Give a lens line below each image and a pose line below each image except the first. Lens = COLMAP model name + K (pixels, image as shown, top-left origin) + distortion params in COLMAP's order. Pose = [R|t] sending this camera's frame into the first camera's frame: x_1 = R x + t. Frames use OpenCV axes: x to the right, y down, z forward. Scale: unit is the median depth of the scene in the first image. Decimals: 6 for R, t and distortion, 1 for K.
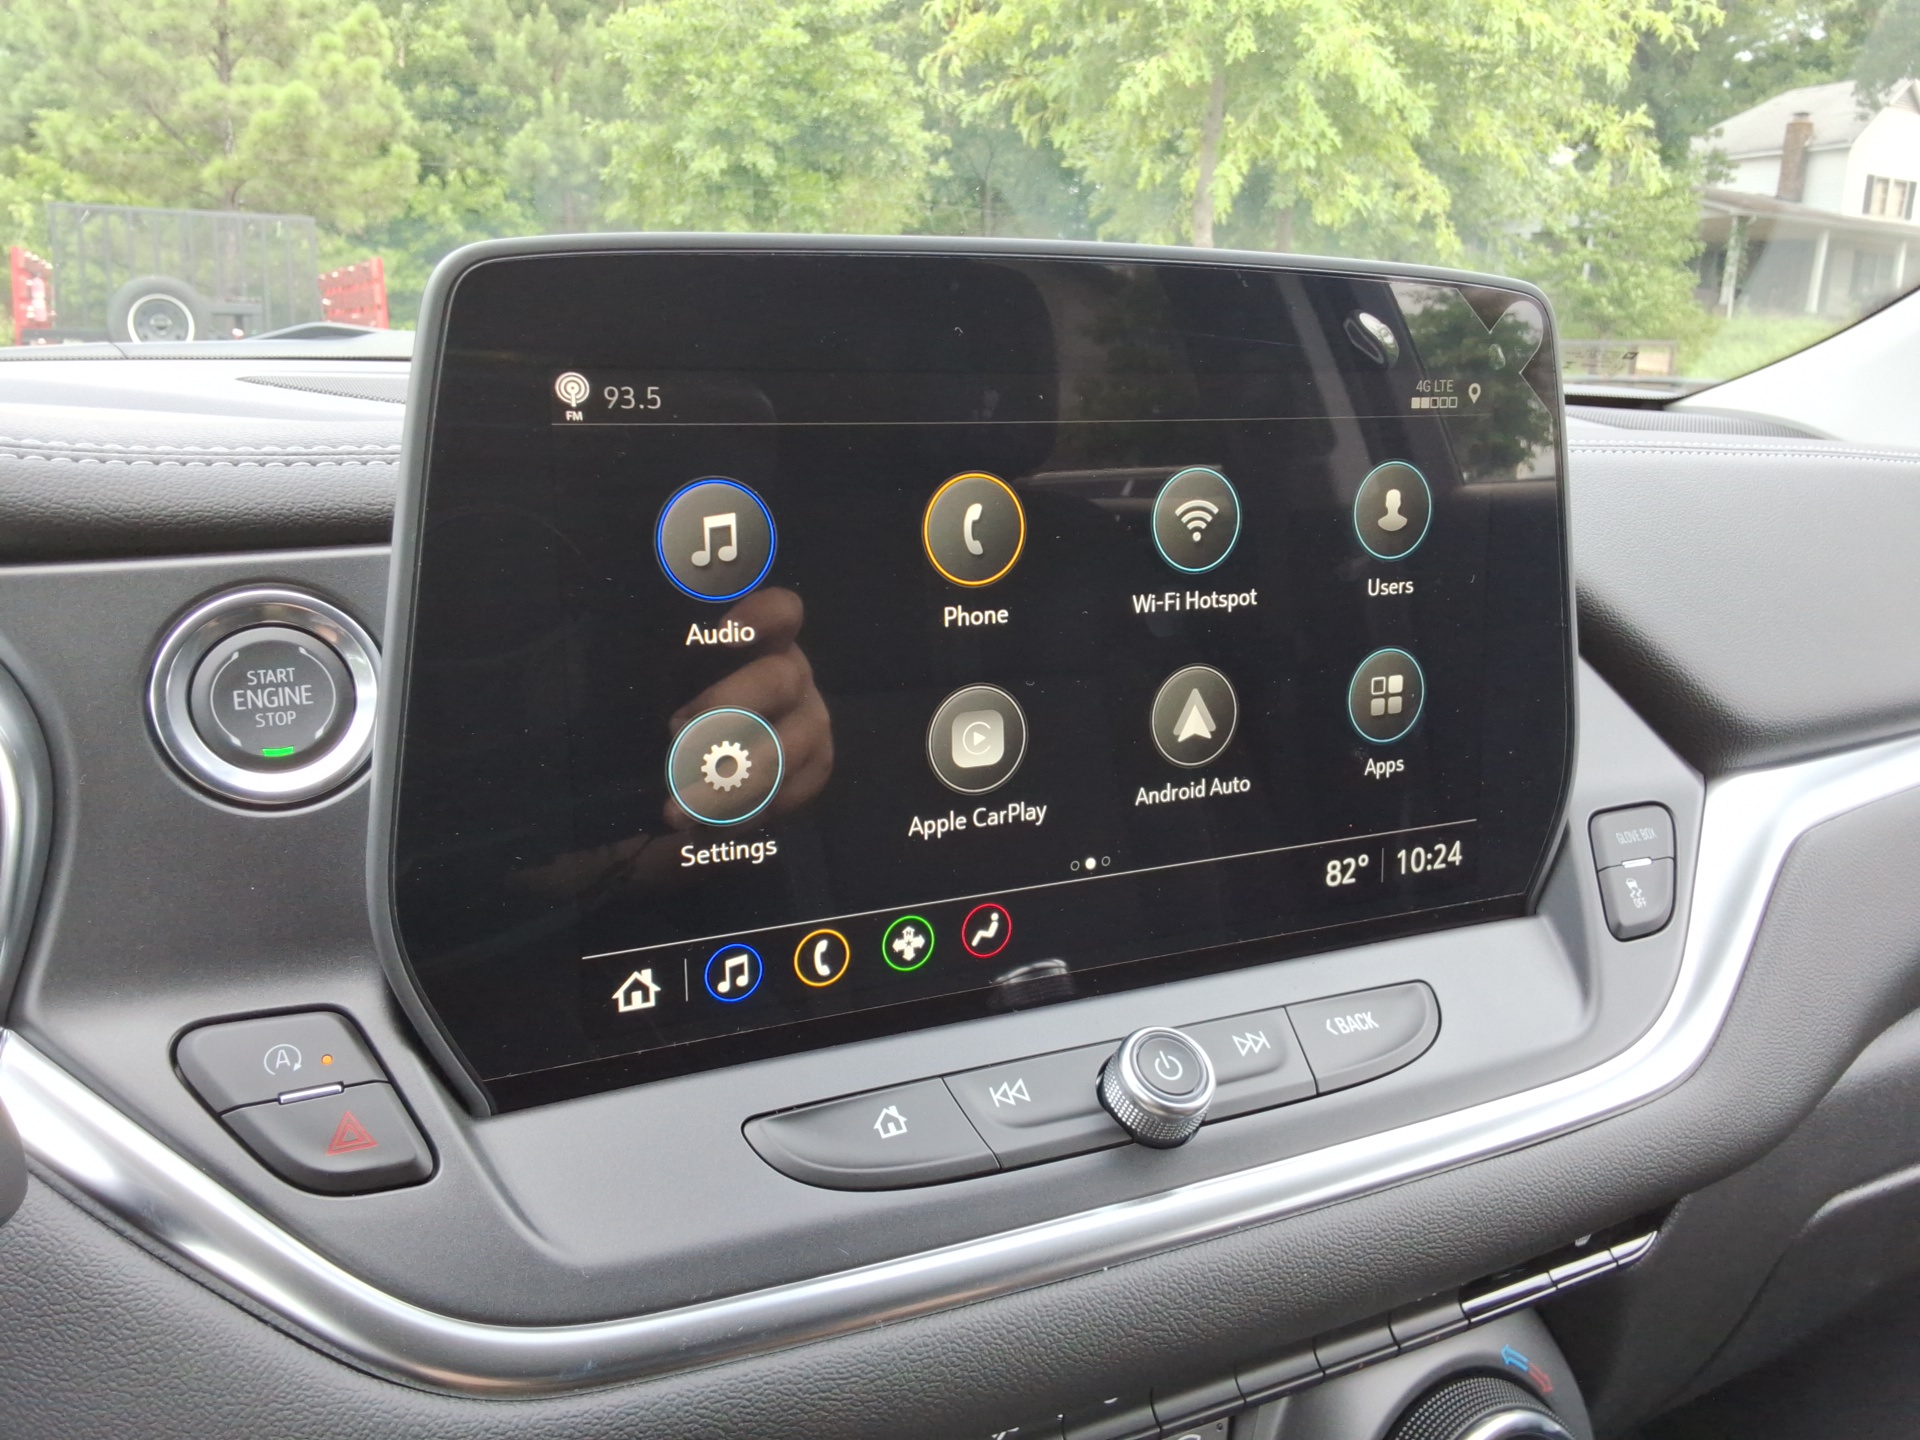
lens RADIAL K [[1570.3, 0, 971.6], [0, 1570.3, 688.2], [0, 0, 1]] dist [0.135679, -0.247956]
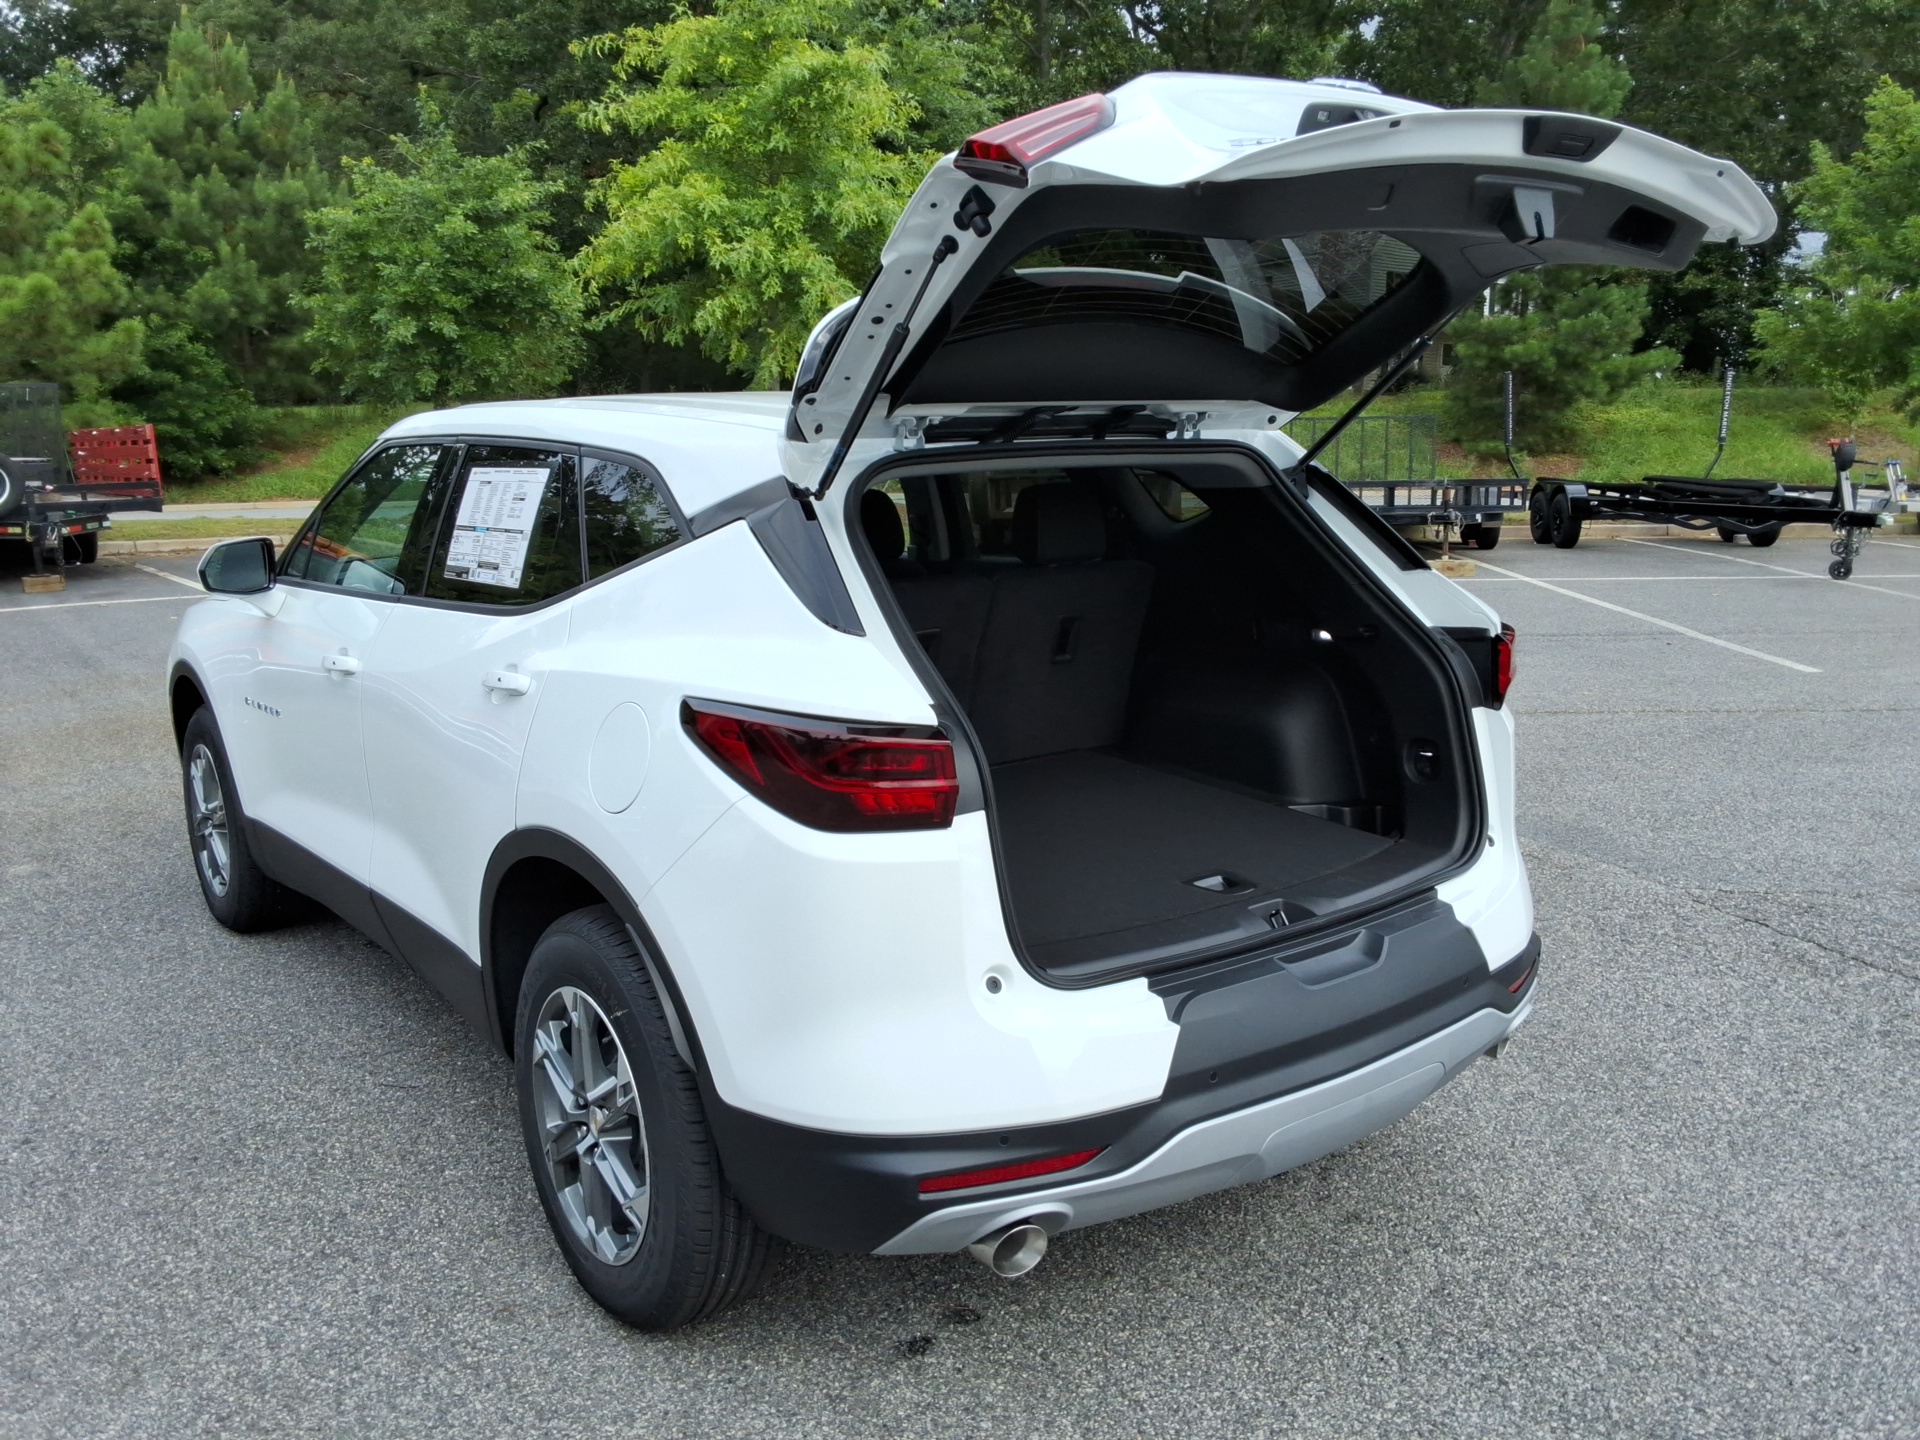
lens RADIAL K [[1545.6, 0, 973.5], [0, 1545.6, 683.0], [0, 0, 1]] dist [0.117765, -0.182912]
pose [[0.978314, -0.076534, 0.192468, 0.025389], [0.086388, 0.995319, -0.043323, 0.060804], [-0.188251, 0.059010, 0.980347, -0.424196]]
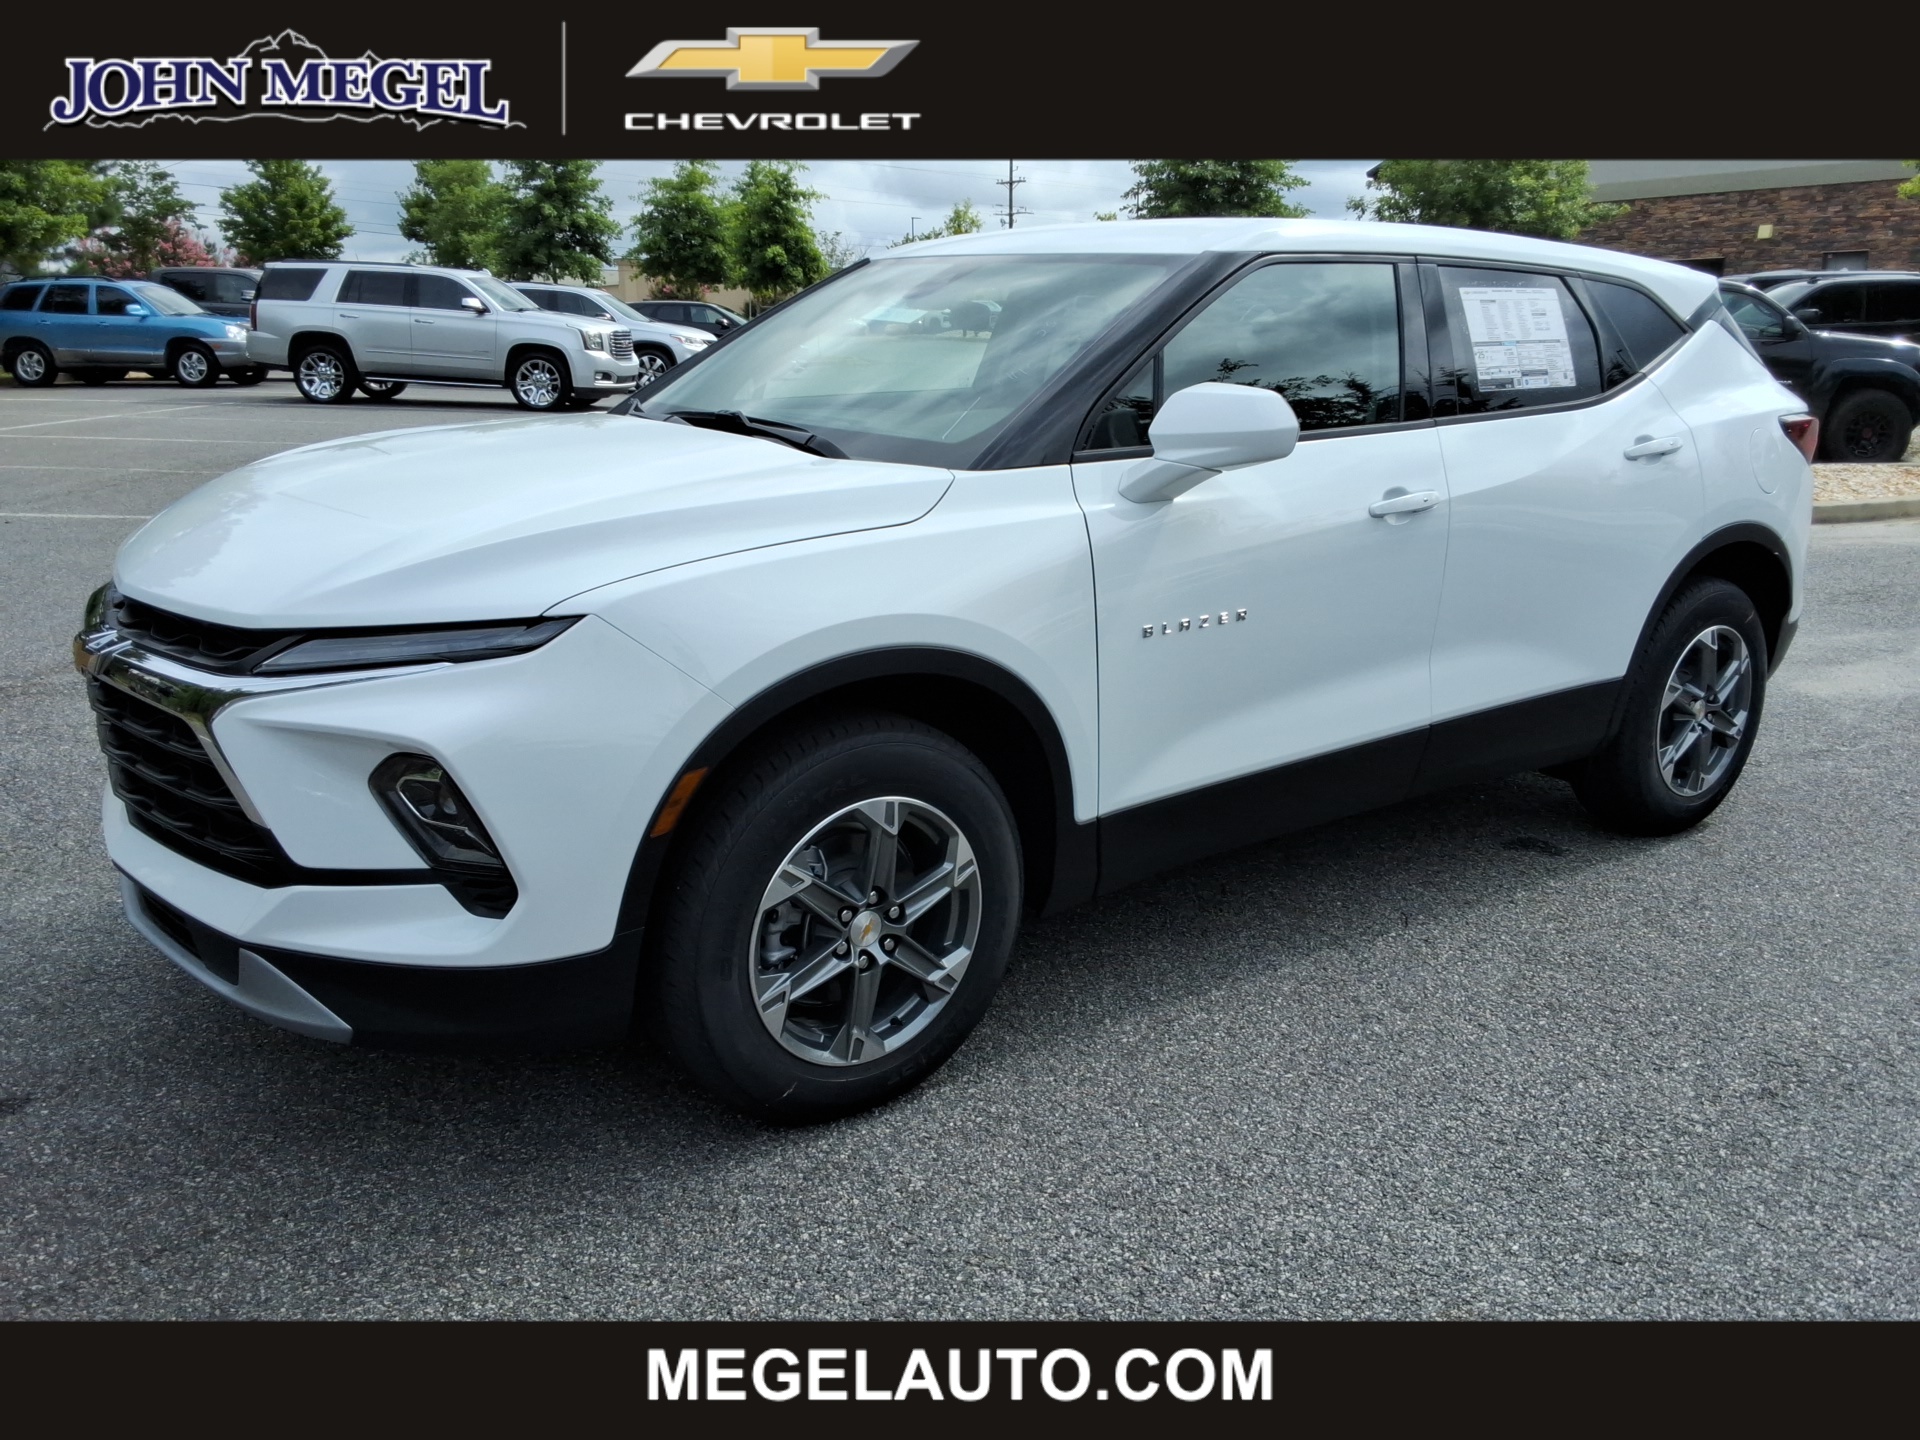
lens RADIAL K [[1527.8, 0, 976.1], [0, 1527.8, 720.4], [0, 0, 1]] dist [0.113262, -0.166438]
pose [[-0.204338, -0.286177, 0.936135, -0.338441], [0.187676, 0.927120, 0.324387, -0.049698], [-0.960741, 0.241975, -0.135738, 0.086470]]
